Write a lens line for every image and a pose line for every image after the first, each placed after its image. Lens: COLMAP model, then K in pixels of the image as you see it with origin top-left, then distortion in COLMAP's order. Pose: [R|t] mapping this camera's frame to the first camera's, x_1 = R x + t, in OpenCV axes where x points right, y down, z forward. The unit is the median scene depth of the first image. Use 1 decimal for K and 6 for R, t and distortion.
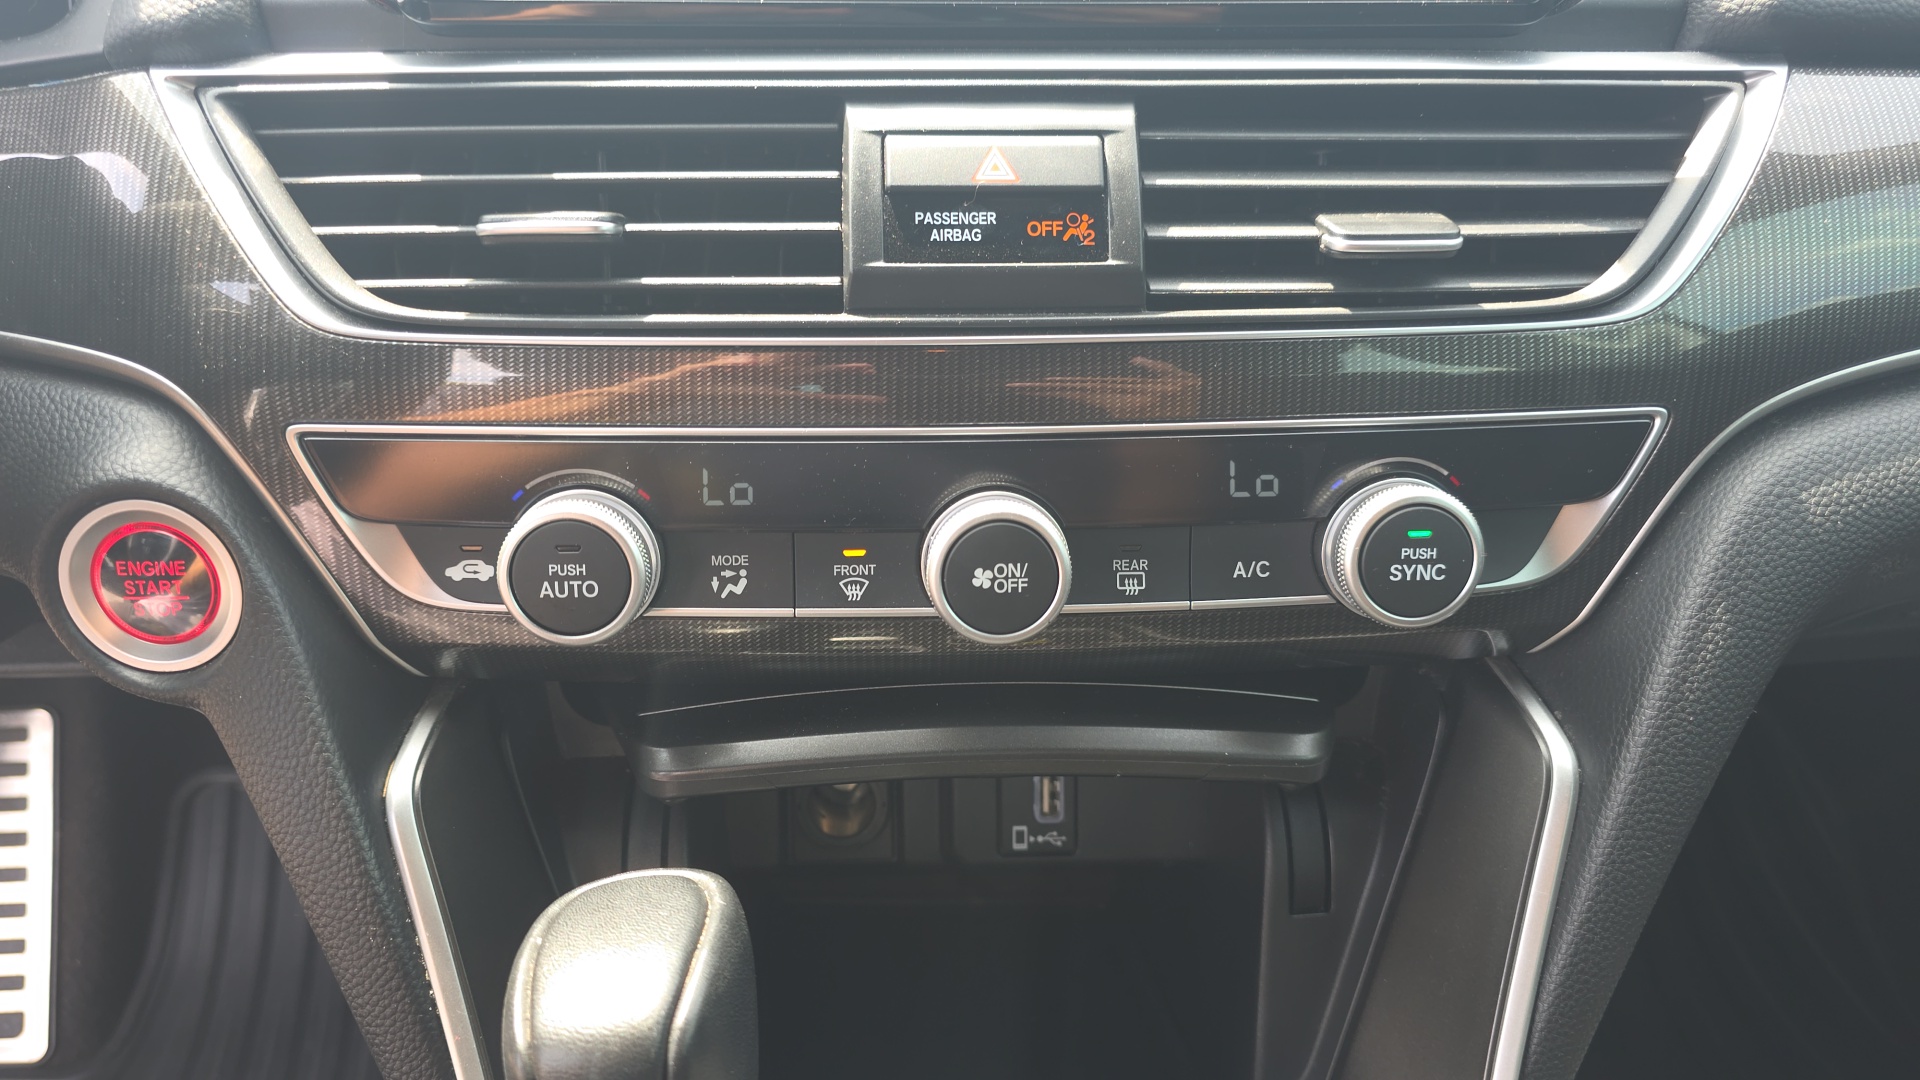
lens RADIAL K [[1308.1, 0, 938.0], [0, 1308.1, 547.8], [0, 0, 1]] dist [0.062105, -0.068395]
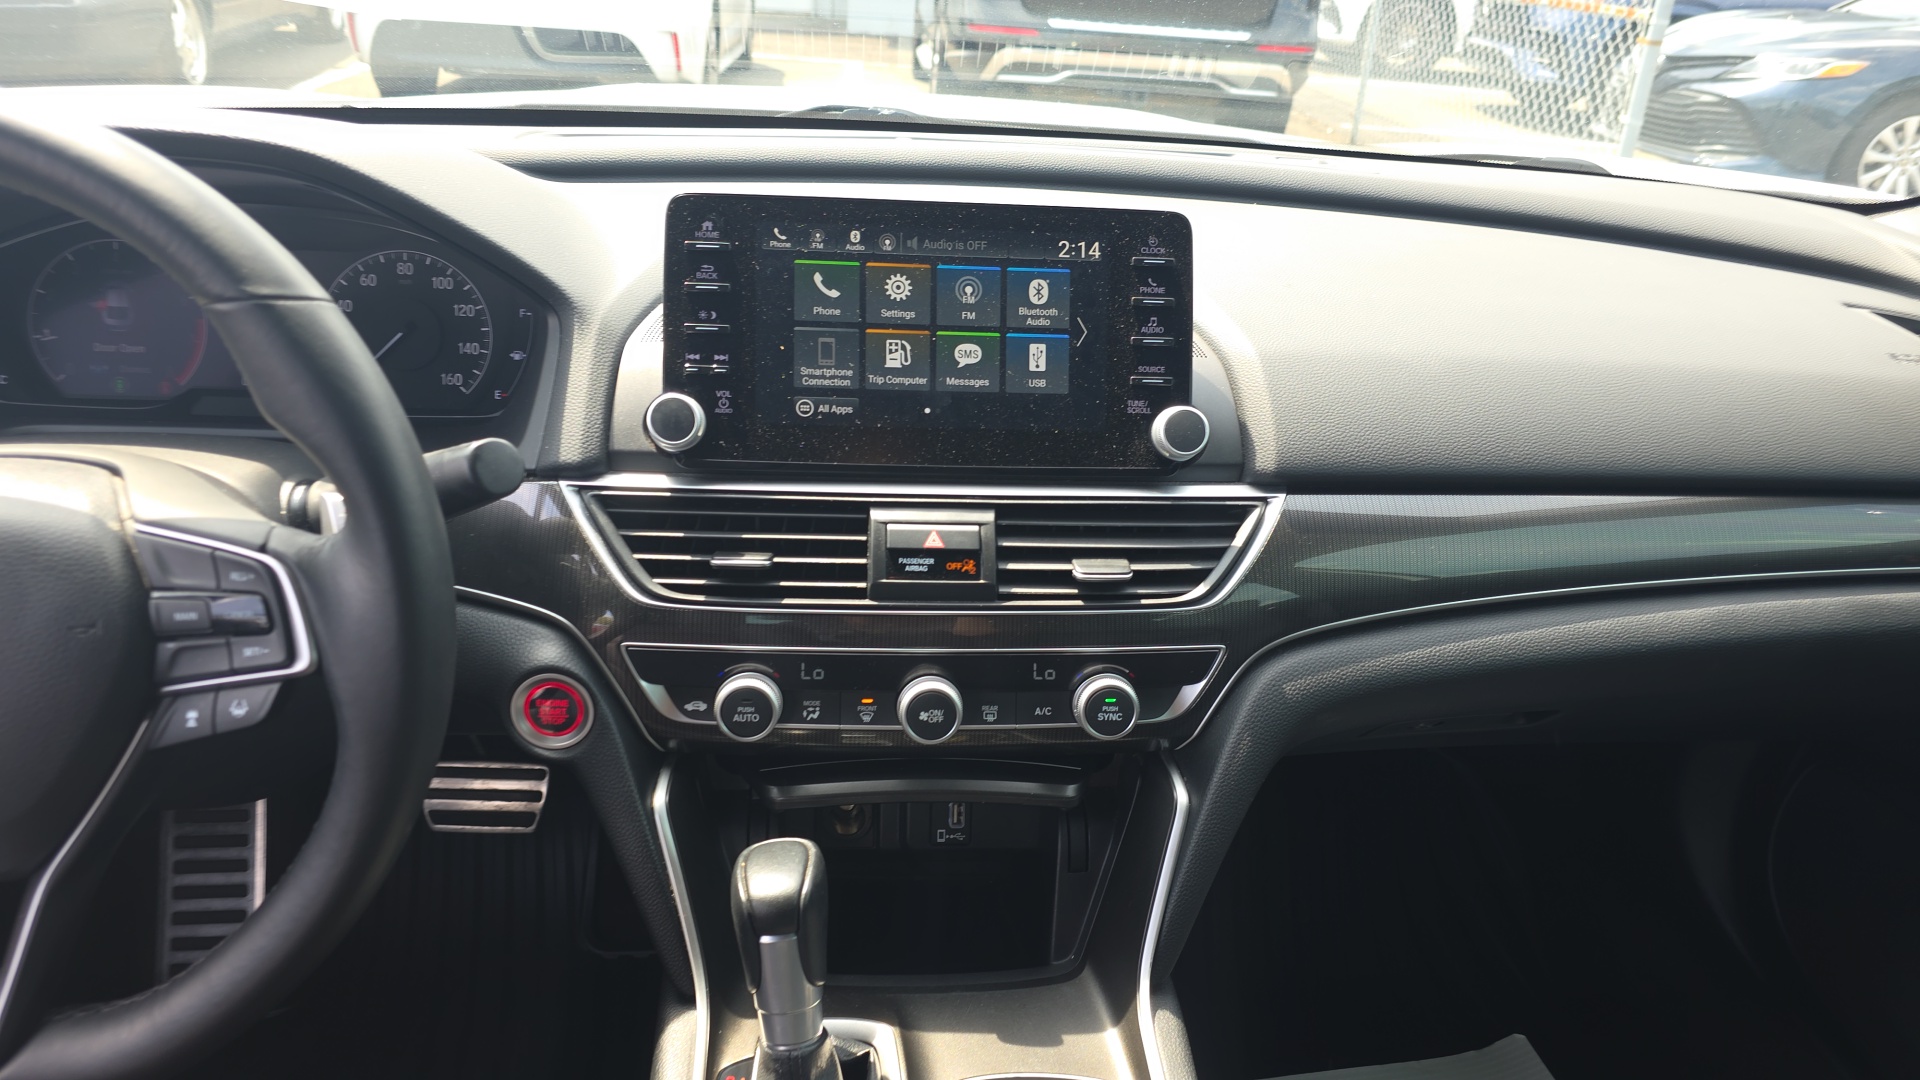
lens RADIAL K [[1308.1, 0, 957.2], [0, 1308.1, 541.7], [0, 0, 1]] dist [0.062105, -0.068395]
pose [[0.998310, 0.028695, 0.050531, -0.031267], [-0.027283, 0.999223, -0.028428, -0.213004], [-0.051307, 0.027002, 0.998318, -1.277668]]
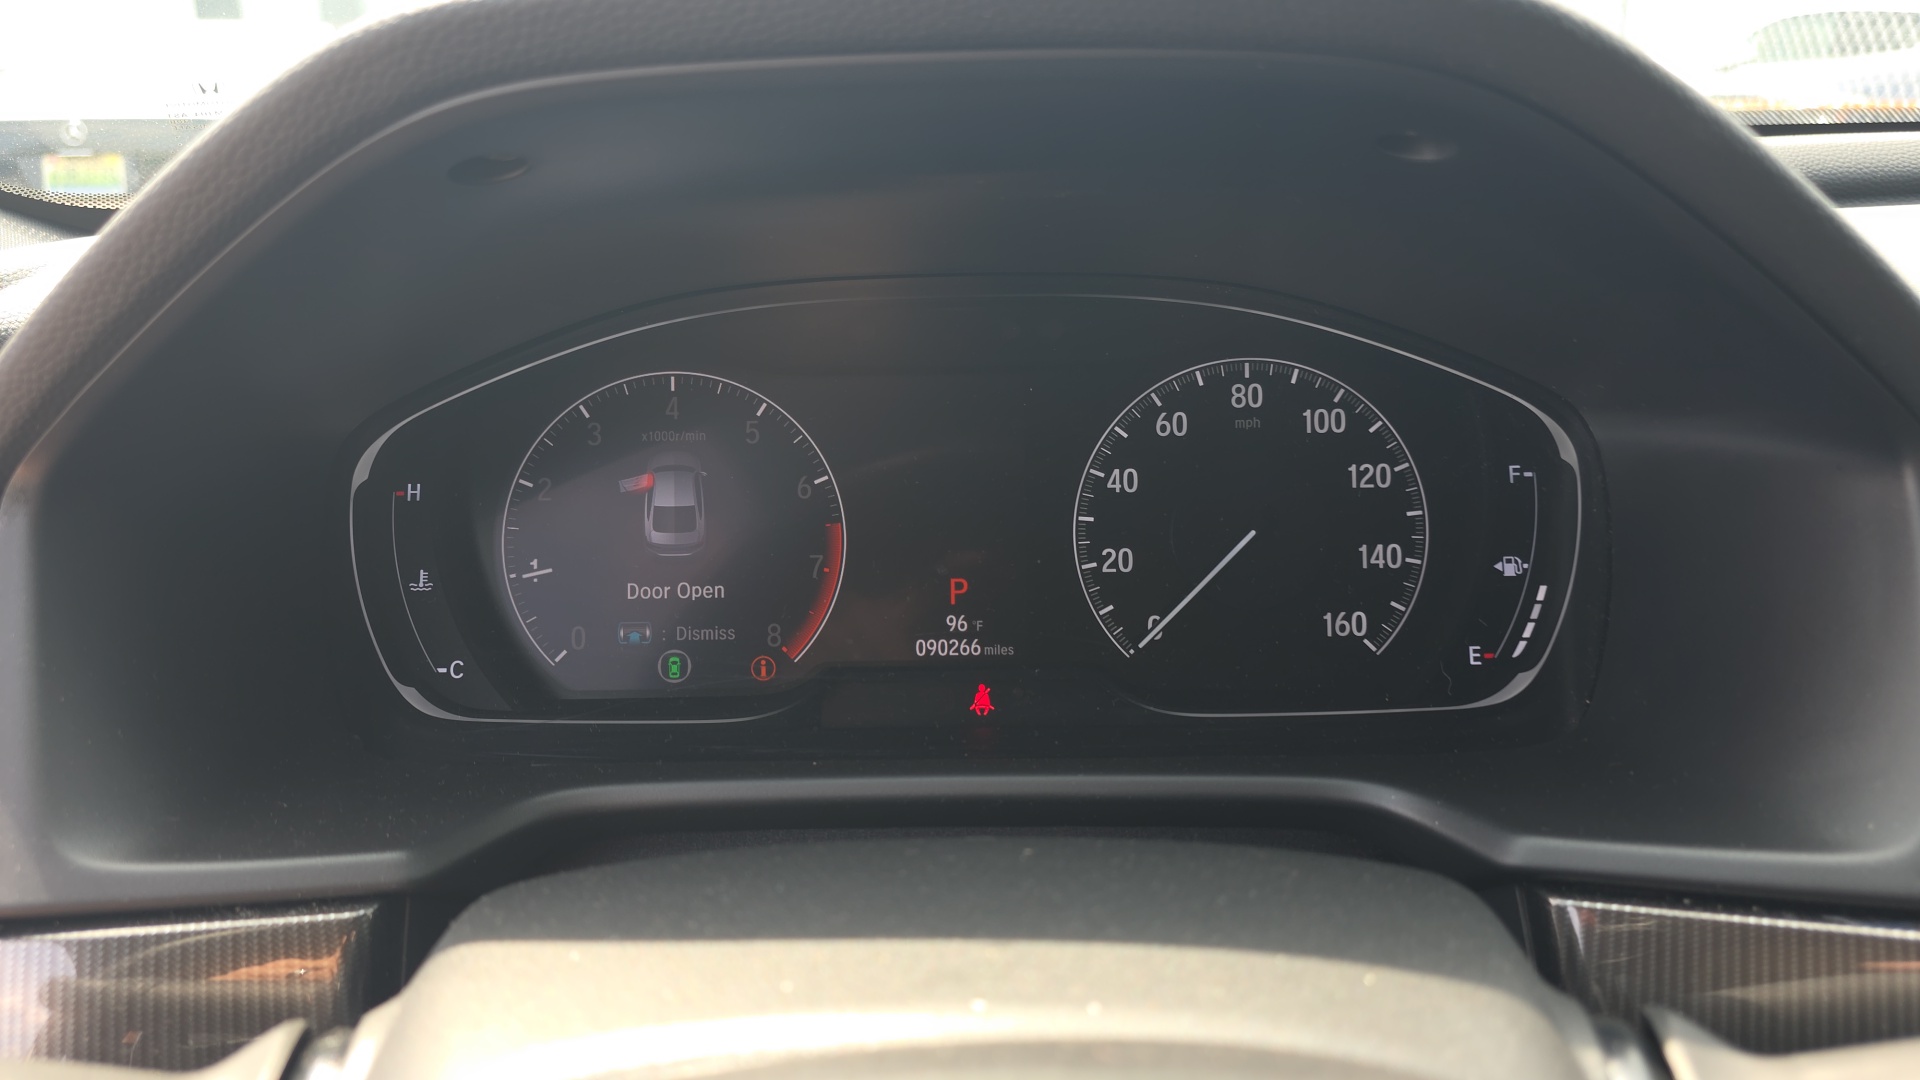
lens RADIAL K [[1308.1, 0, 958.3], [0, 1308.1, 552.4], [0, 0, 1]] dist [0.062105, -0.068395]
pose [[0.997559, -0.012337, -0.068733, -1.200775], [0.002131, 0.989190, -0.146627, -0.475528], [0.069799, 0.146122, 0.986801, 0.177586]]
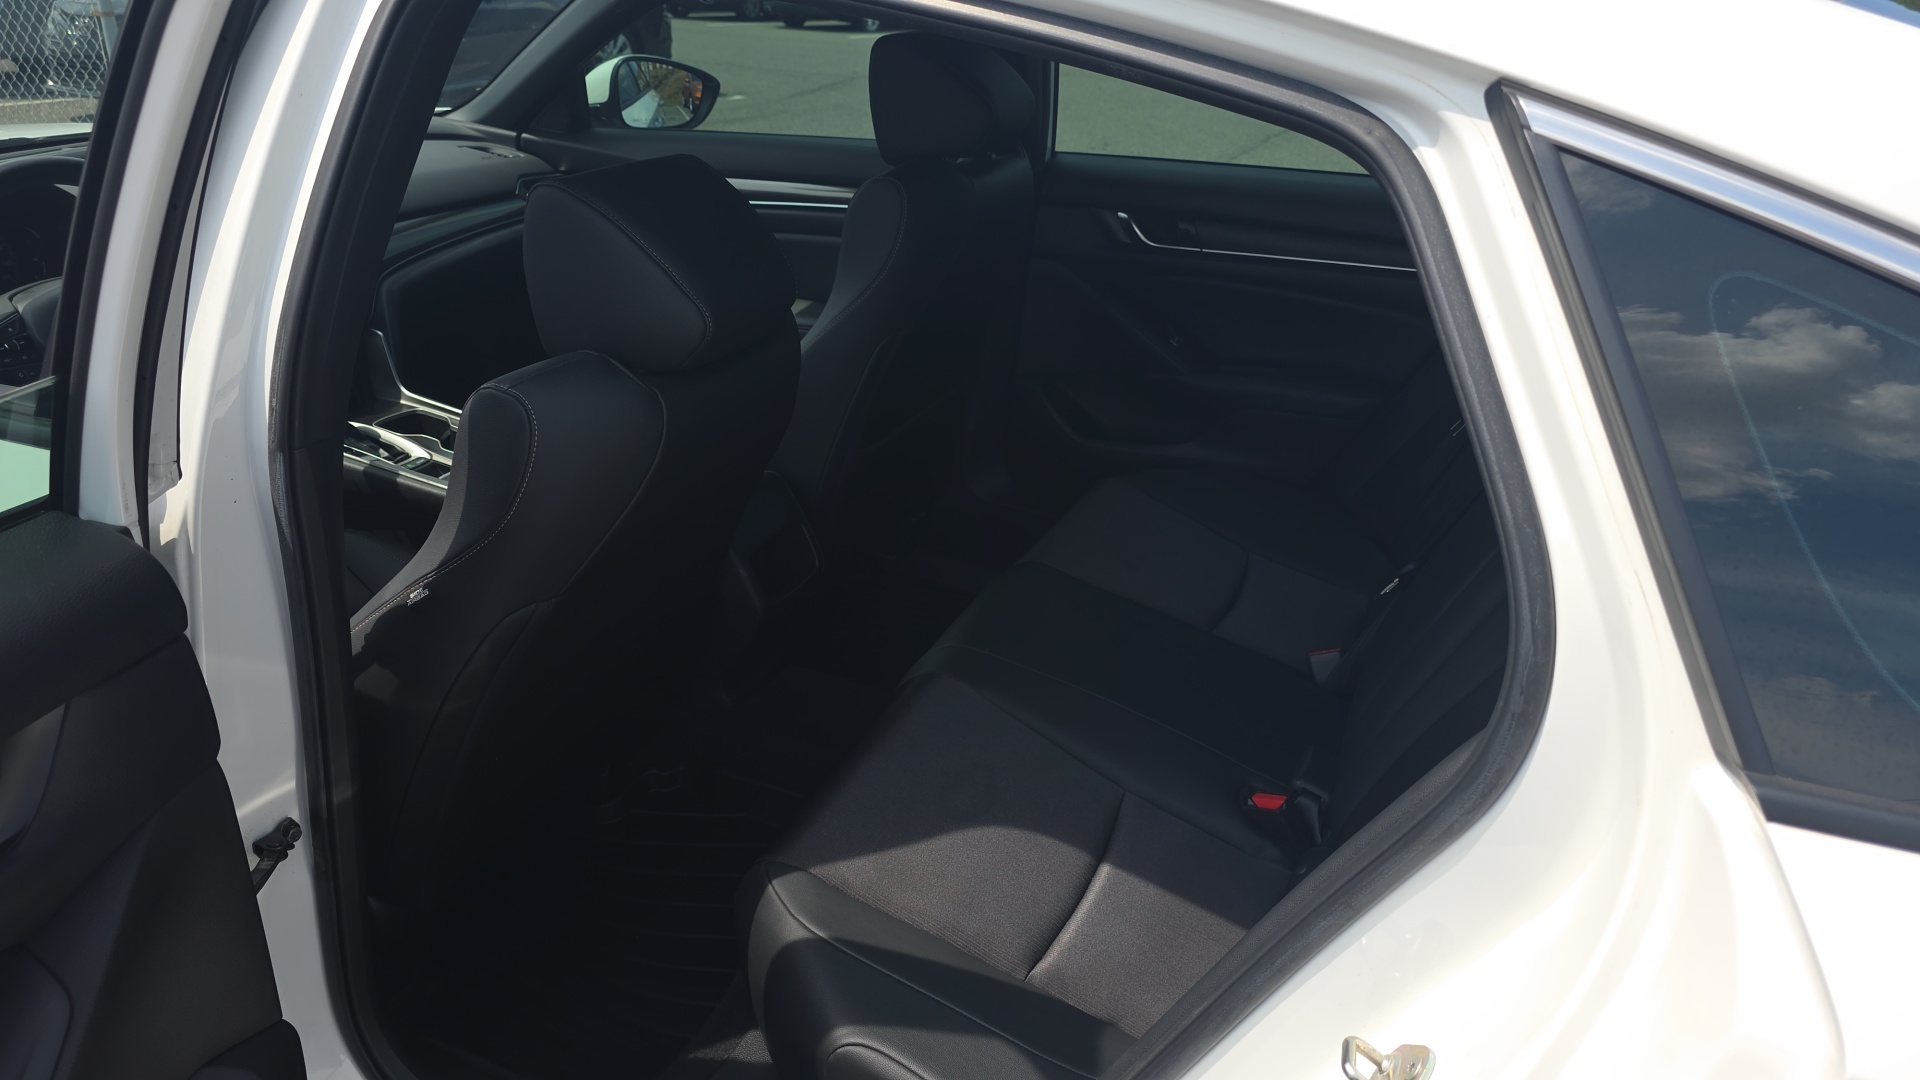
lens RADIAL K [[1308.1, 0, 976.1], [0, 1308.1, 534.1], [0, 0, 1]] dist [0.062105, -0.068395]
pose [[0.437723, -0.366816, 0.820880, -4.419020], [0.375673, 0.904094, 0.203678, 0.914986], [-0.816865, 0.219228, 0.533545, -5.229367]]
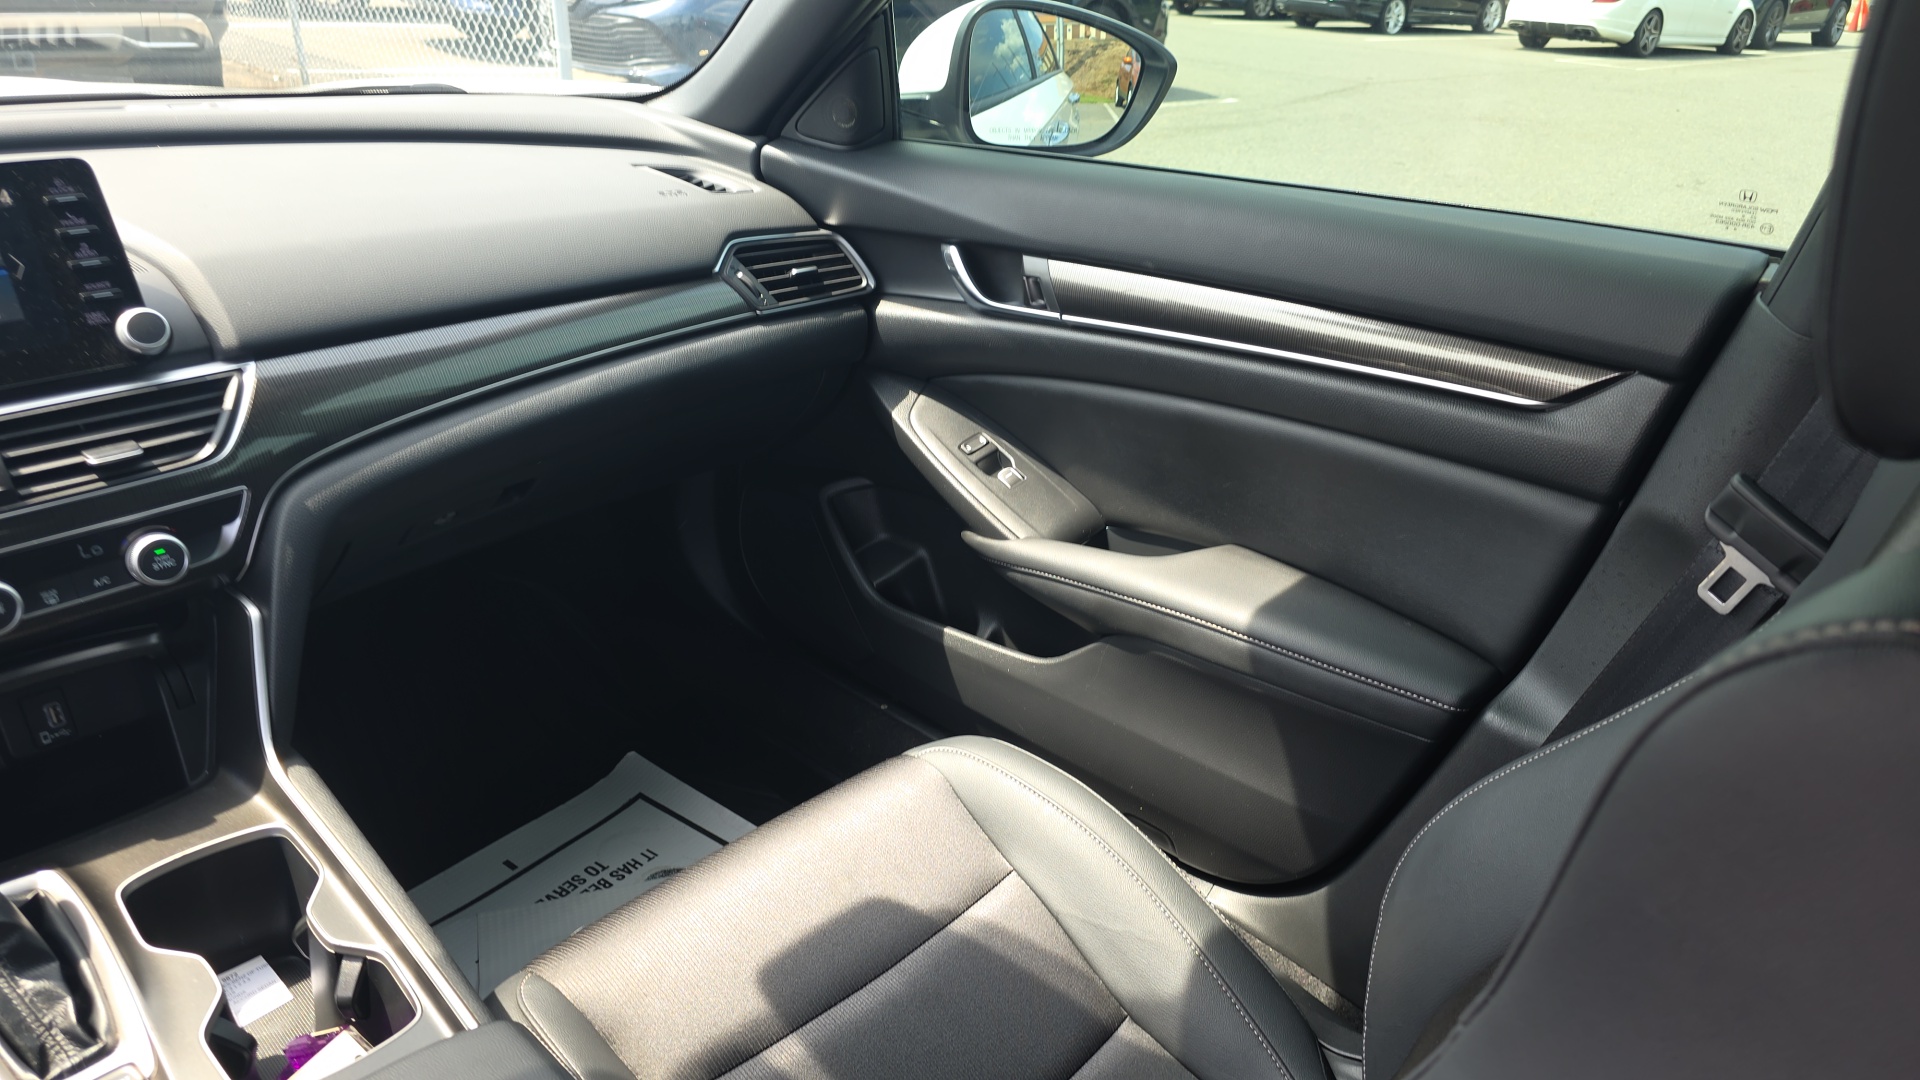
lens RADIAL K [[1308.1, 0, 991.7], [0, 1308.1, 531.2], [0, 0, 1]] dist [0.062105, -0.068395]
pose [[0.716539, -0.274483, 0.641273, -0.175784], [0.279717, 0.955239, 0.096322, 0.172074], [-0.639008, 0.110356, 0.761243, -2.326734]]
